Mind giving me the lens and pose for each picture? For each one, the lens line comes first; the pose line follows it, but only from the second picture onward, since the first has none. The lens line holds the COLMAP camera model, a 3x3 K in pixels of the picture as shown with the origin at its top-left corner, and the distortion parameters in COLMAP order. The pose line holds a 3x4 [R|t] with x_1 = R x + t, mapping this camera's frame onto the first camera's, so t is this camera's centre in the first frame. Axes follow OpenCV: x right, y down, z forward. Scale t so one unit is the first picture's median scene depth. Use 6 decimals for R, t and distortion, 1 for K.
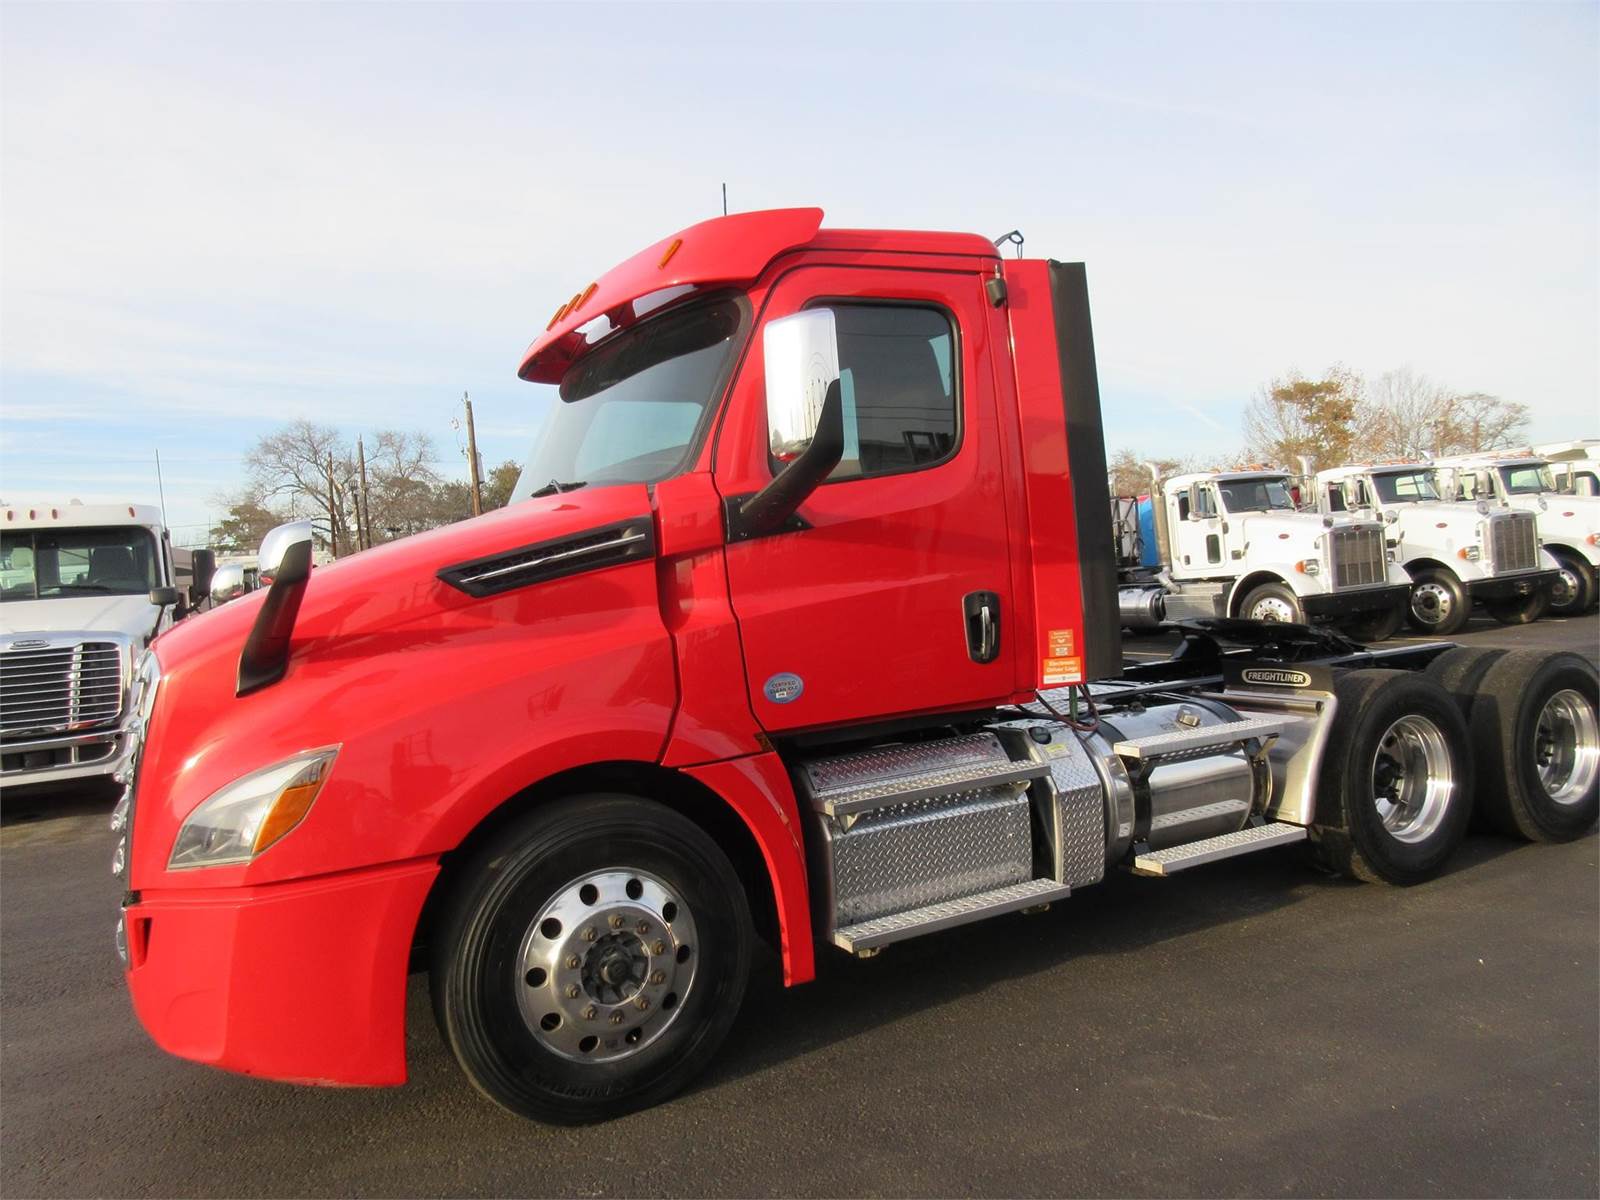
lens RADIAL K [[1010.0, 0, 800.0], [0, 1010.0, 600.0], [0, 0, 1]] dist [-0.004004, -0.001034]
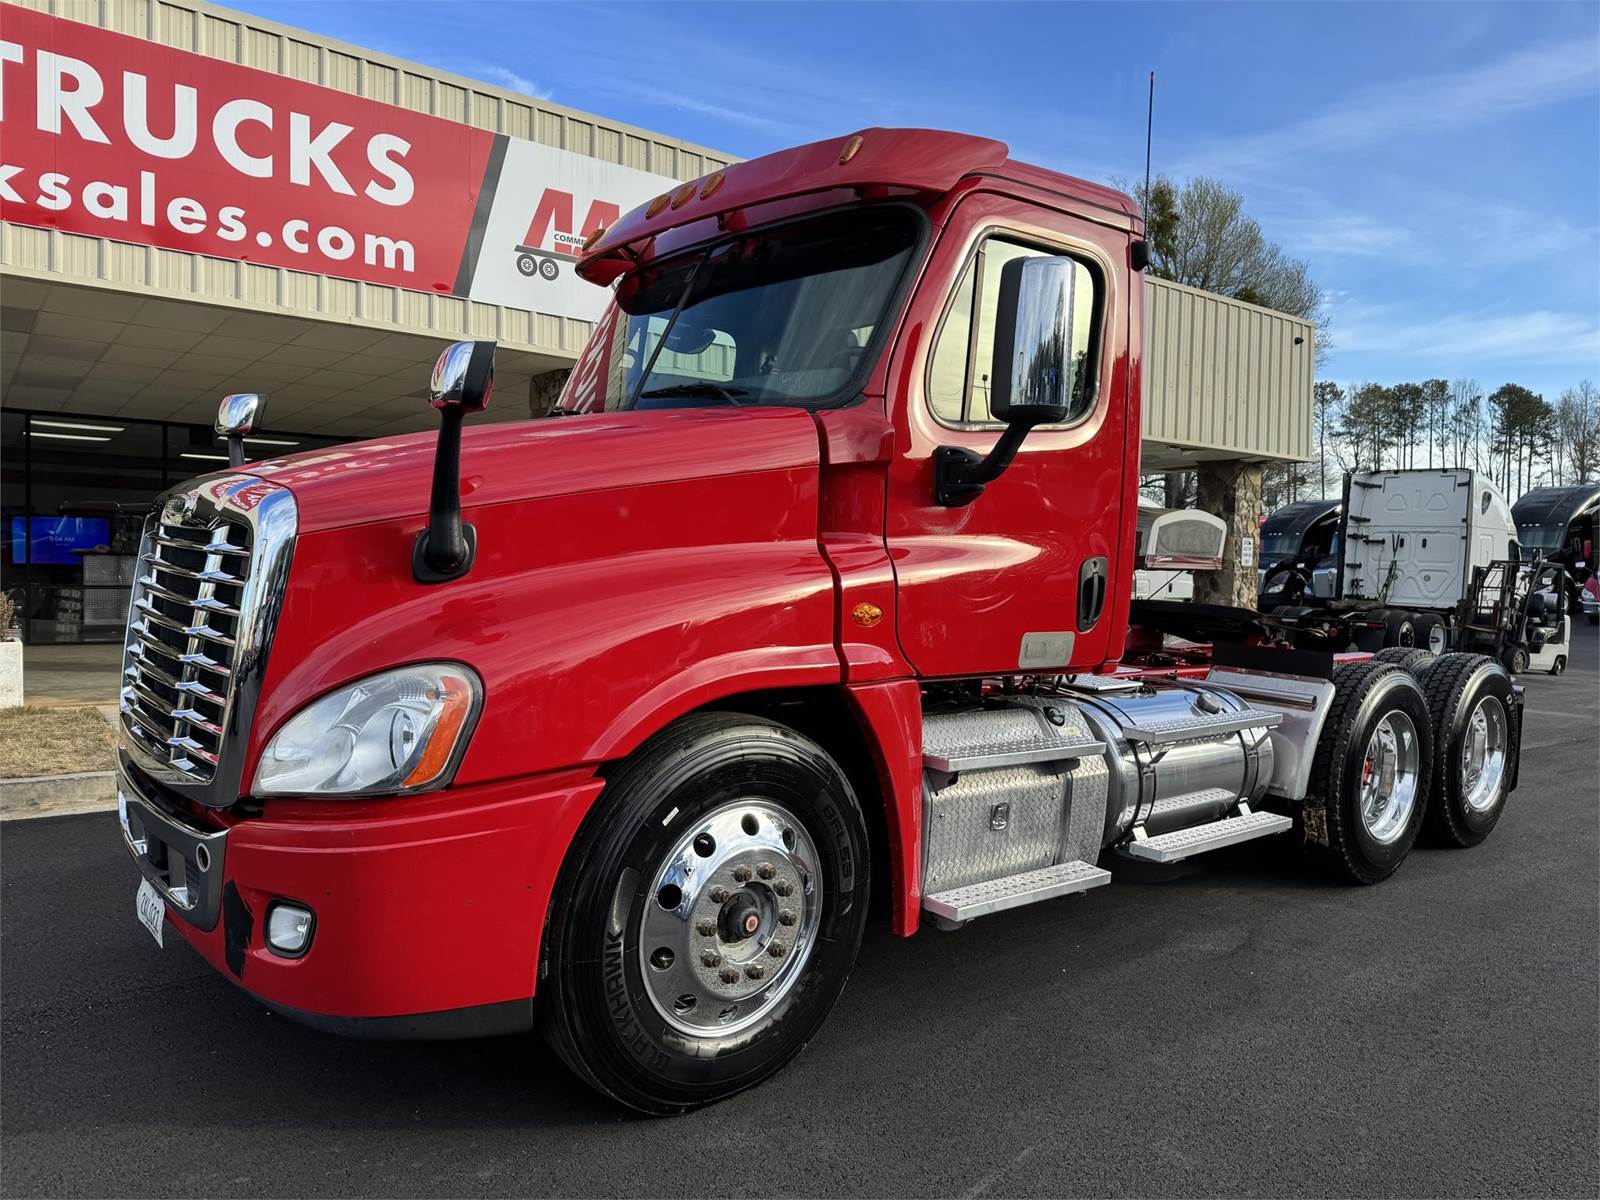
lens RADIAL K [[1010.0, 0, 800.0], [0, 1010.0, 600.0], [0, 0, 1]] dist [-0.004004, -0.001034]
pose [[0.973701, 0.105062, 0.202159, -0.266349], [-0.105238, 0.994398, -0.009910, 0.067507], [-0.202067, -0.011625, 0.979303, 0.074139]]
